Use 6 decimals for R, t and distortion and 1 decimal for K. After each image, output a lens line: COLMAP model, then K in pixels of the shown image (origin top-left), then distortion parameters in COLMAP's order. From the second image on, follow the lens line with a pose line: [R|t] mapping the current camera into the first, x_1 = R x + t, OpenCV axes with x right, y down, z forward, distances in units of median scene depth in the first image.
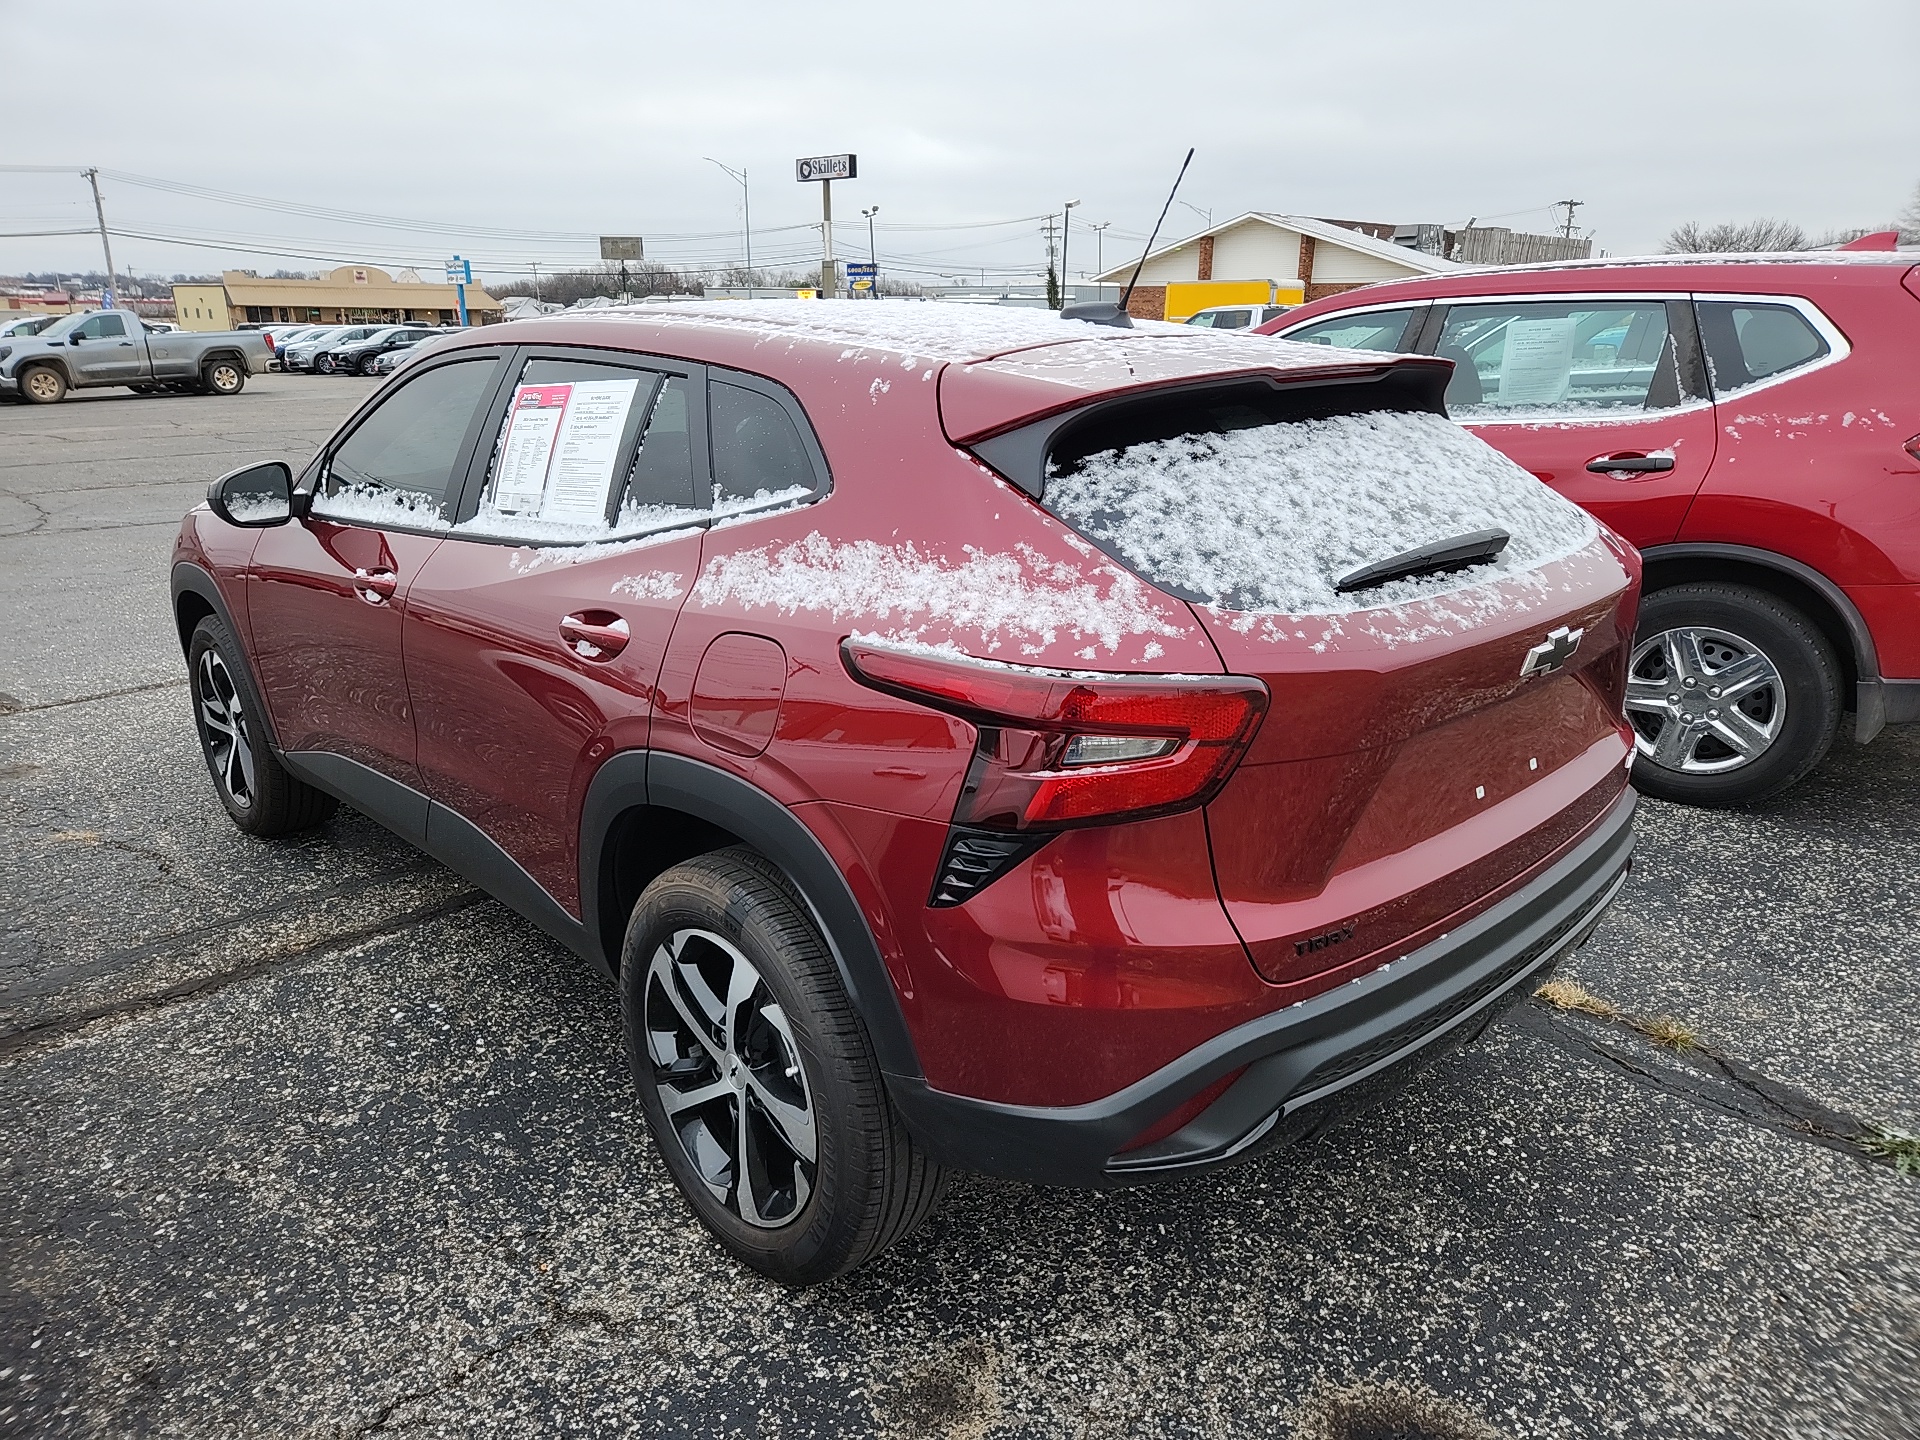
lens RADIAL K [[1265.7, 0, 955.3], [0, 1265.7, 720.1], [0, 0, 1]] dist [0.068759, -0.050866]
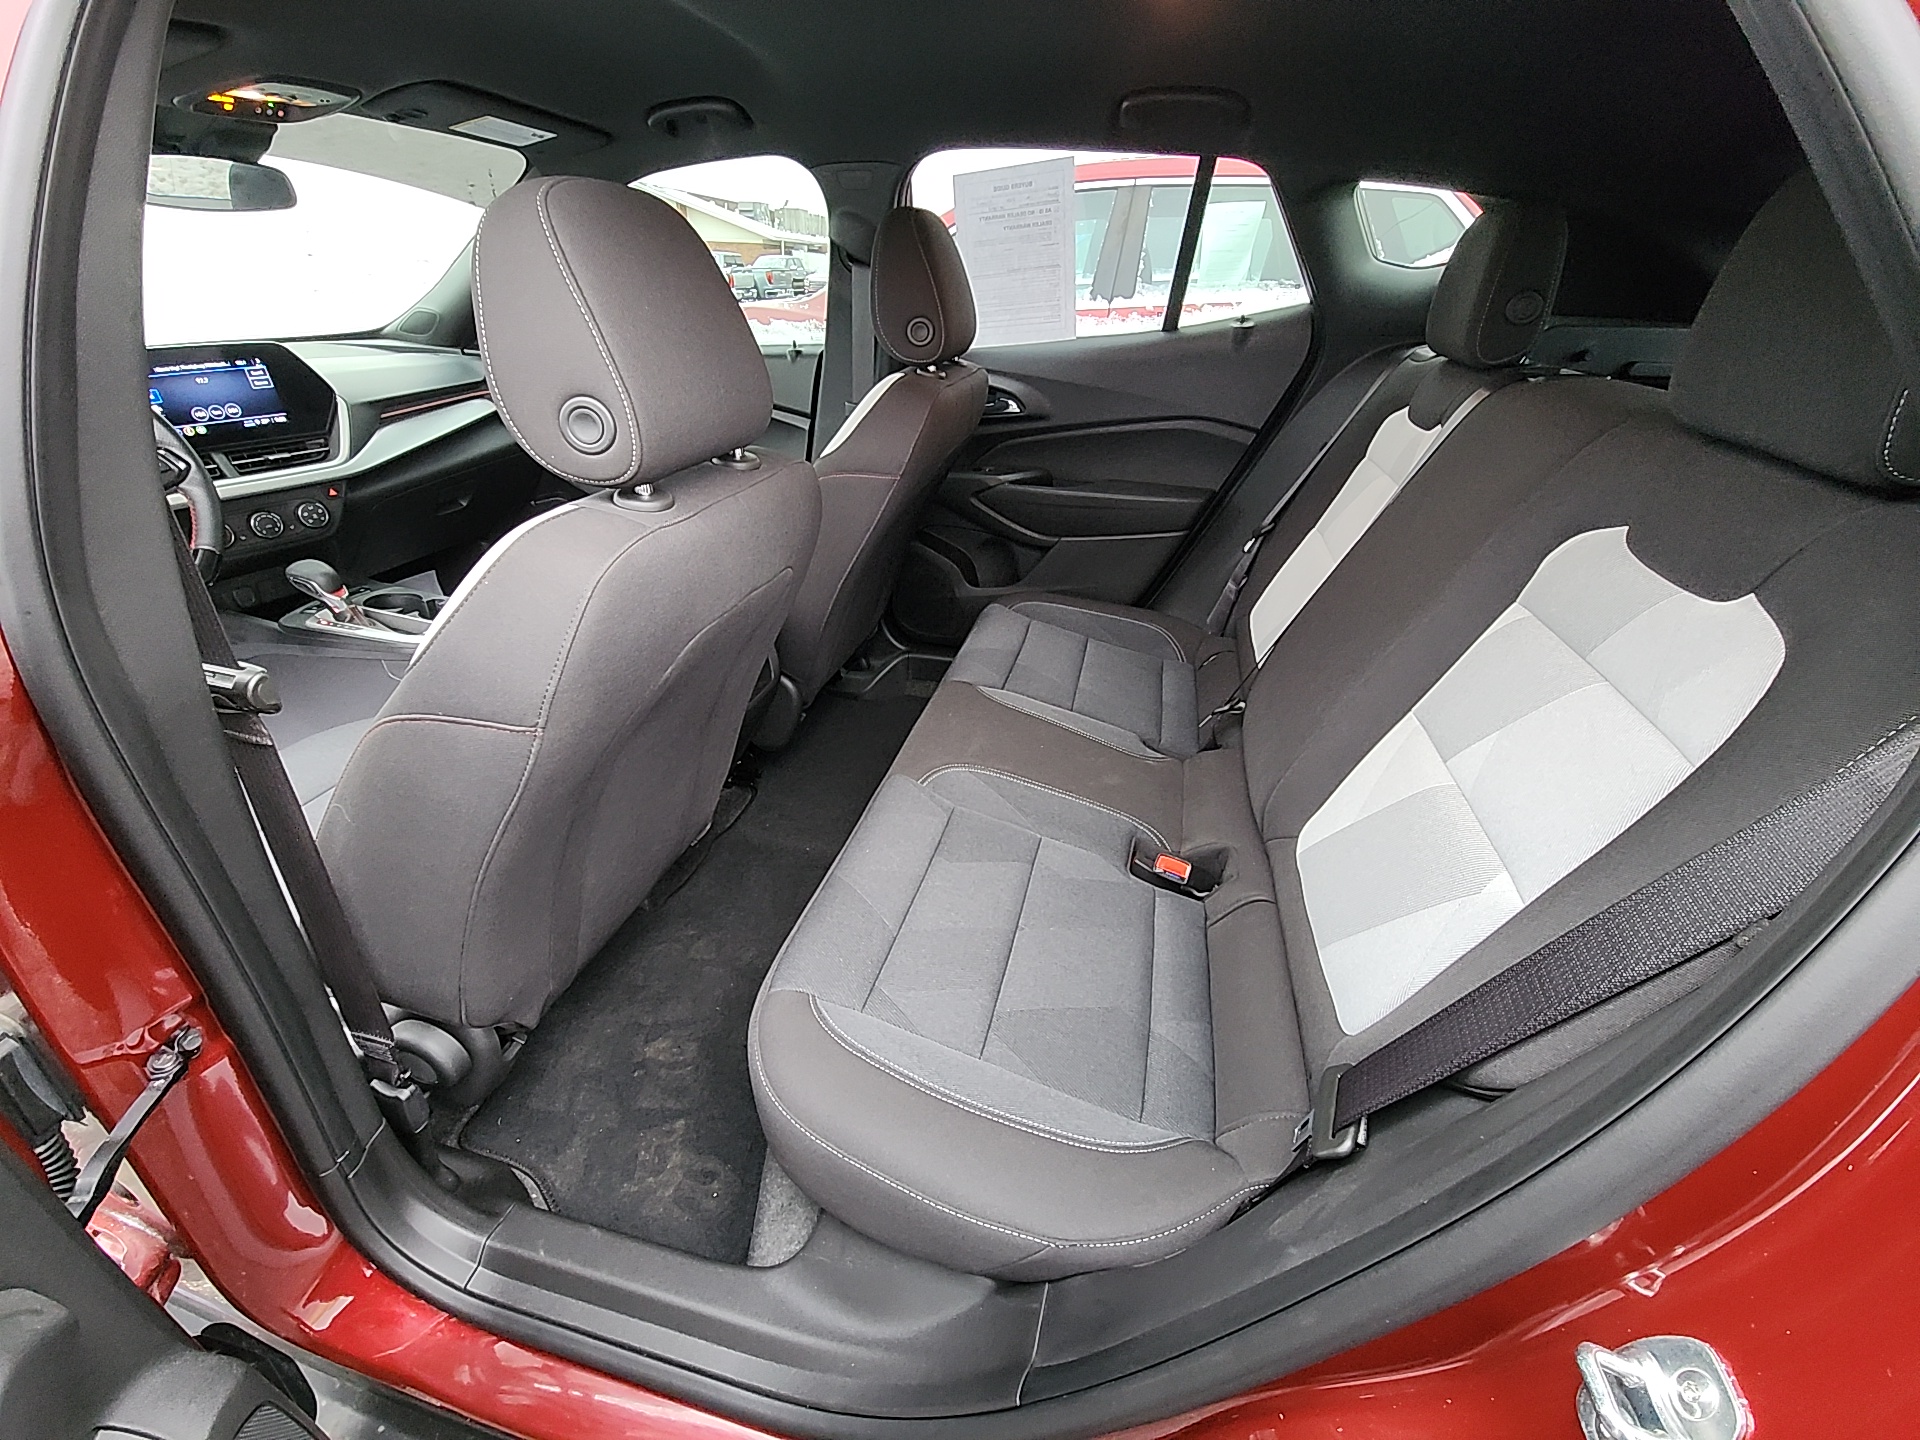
lens RADIAL K [[765.0, 0, 952.5], [0, 765.0, 706.8], [0, 0, 1]] dist [0.015990, -0.012315]
pose [[0.843625, -0.233429, 0.483537, -0.371435], [0.127402, 0.961859, 0.242065, -0.168272], [-0.521599, -0.142608, 0.841188, 0.999543]]
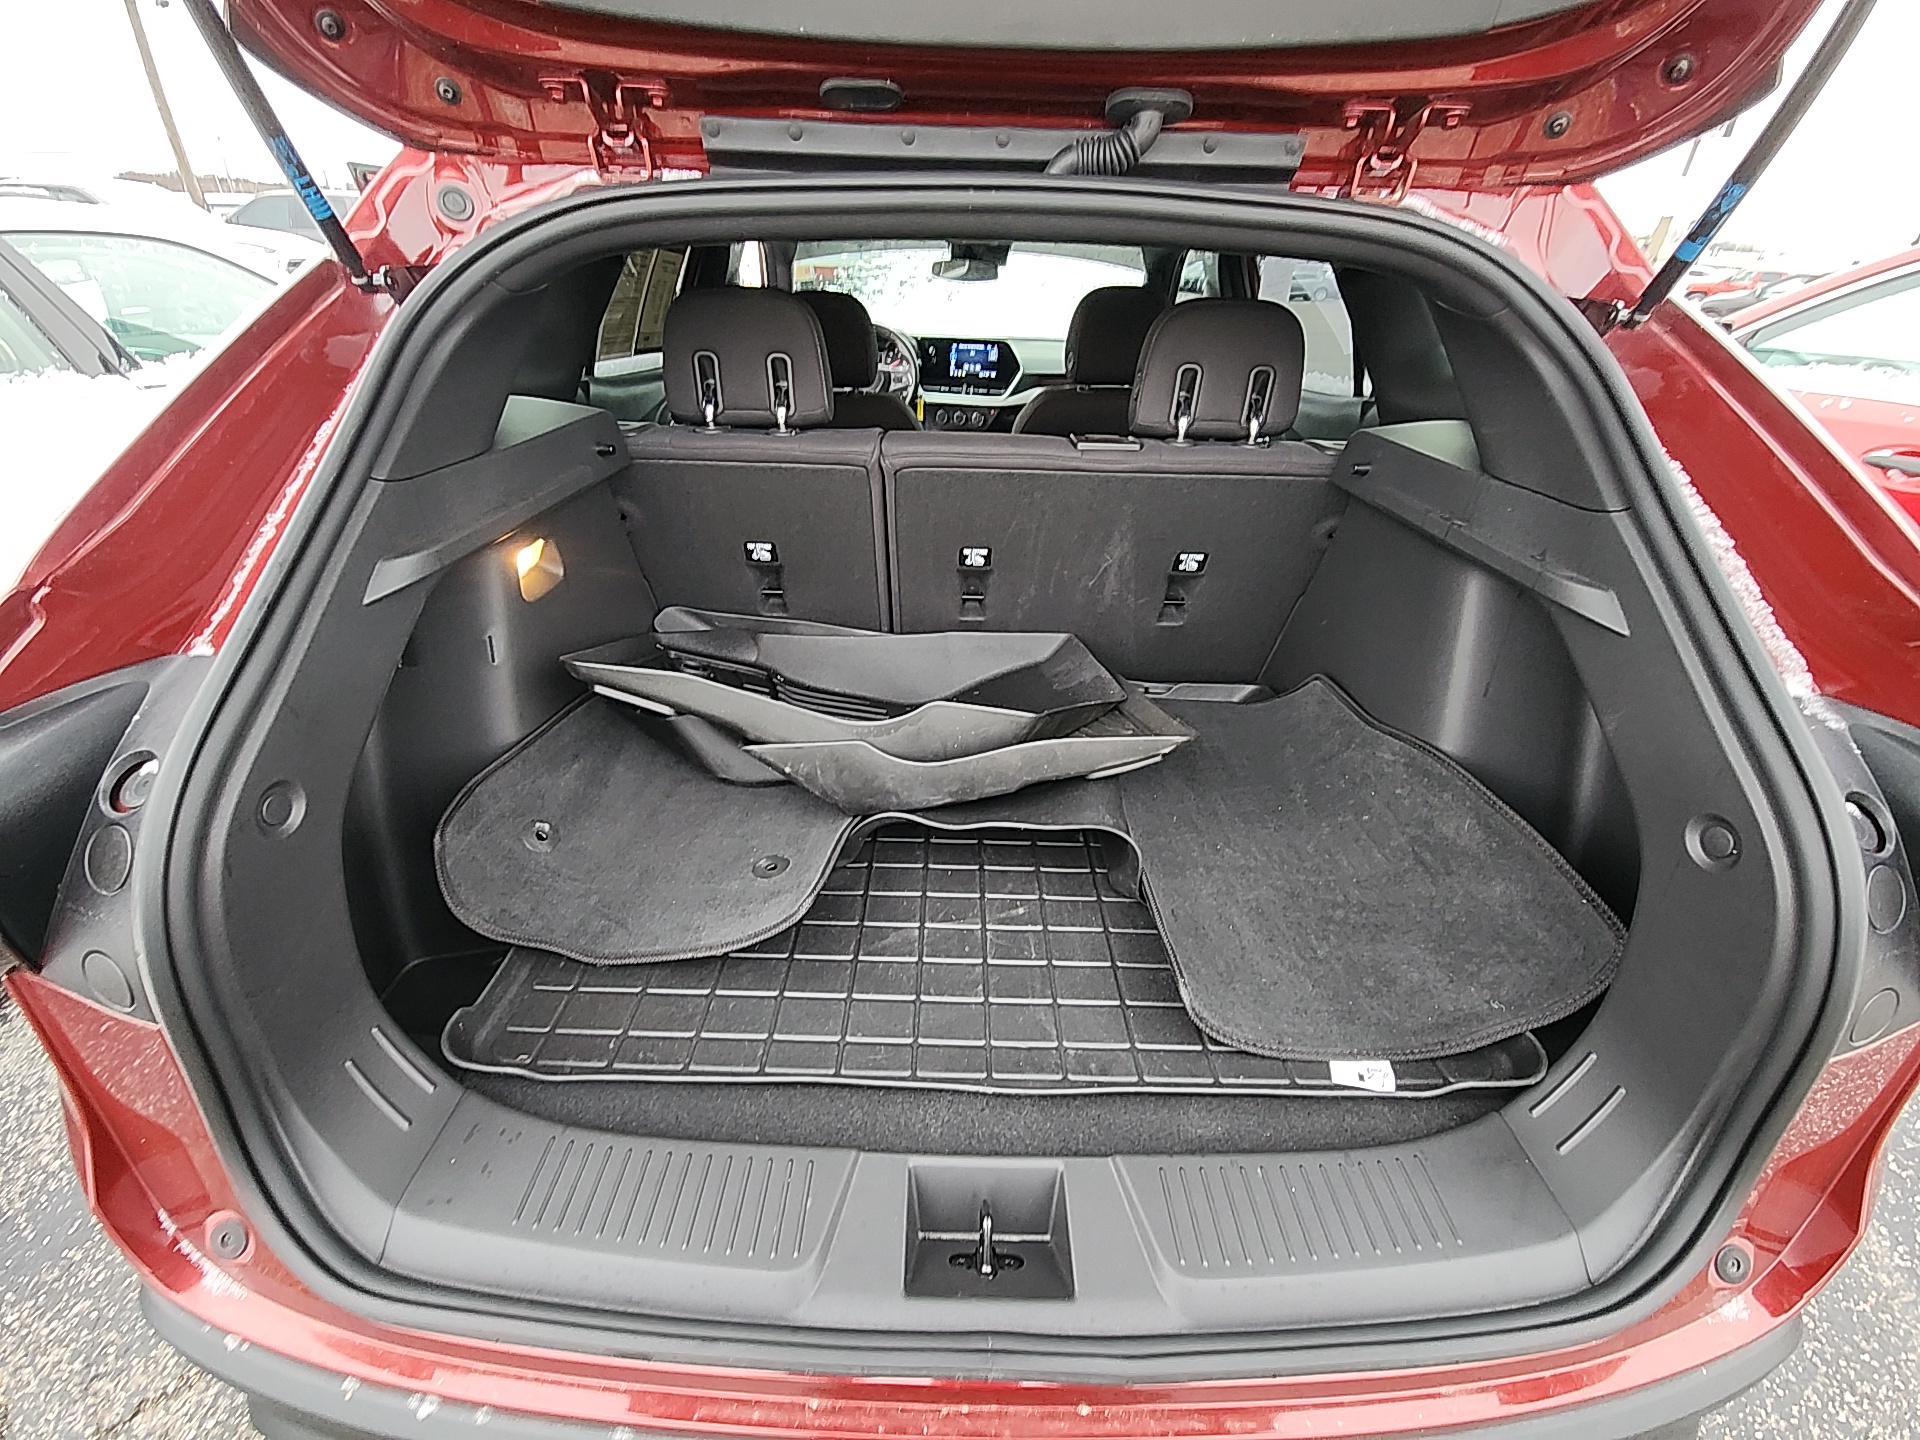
lens RADIAL K [[765.0, 0, 940.4], [0, 765.0, 706.7], [0, 0, 1]] dist [0.015990, -0.012315]
pose [[0.710174, 0.376175, -0.595102, 0.450718], [-0.233317, 0.923269, 0.305183, -0.164246], [0.664241, -0.077885, 0.743450, 0.751794]]
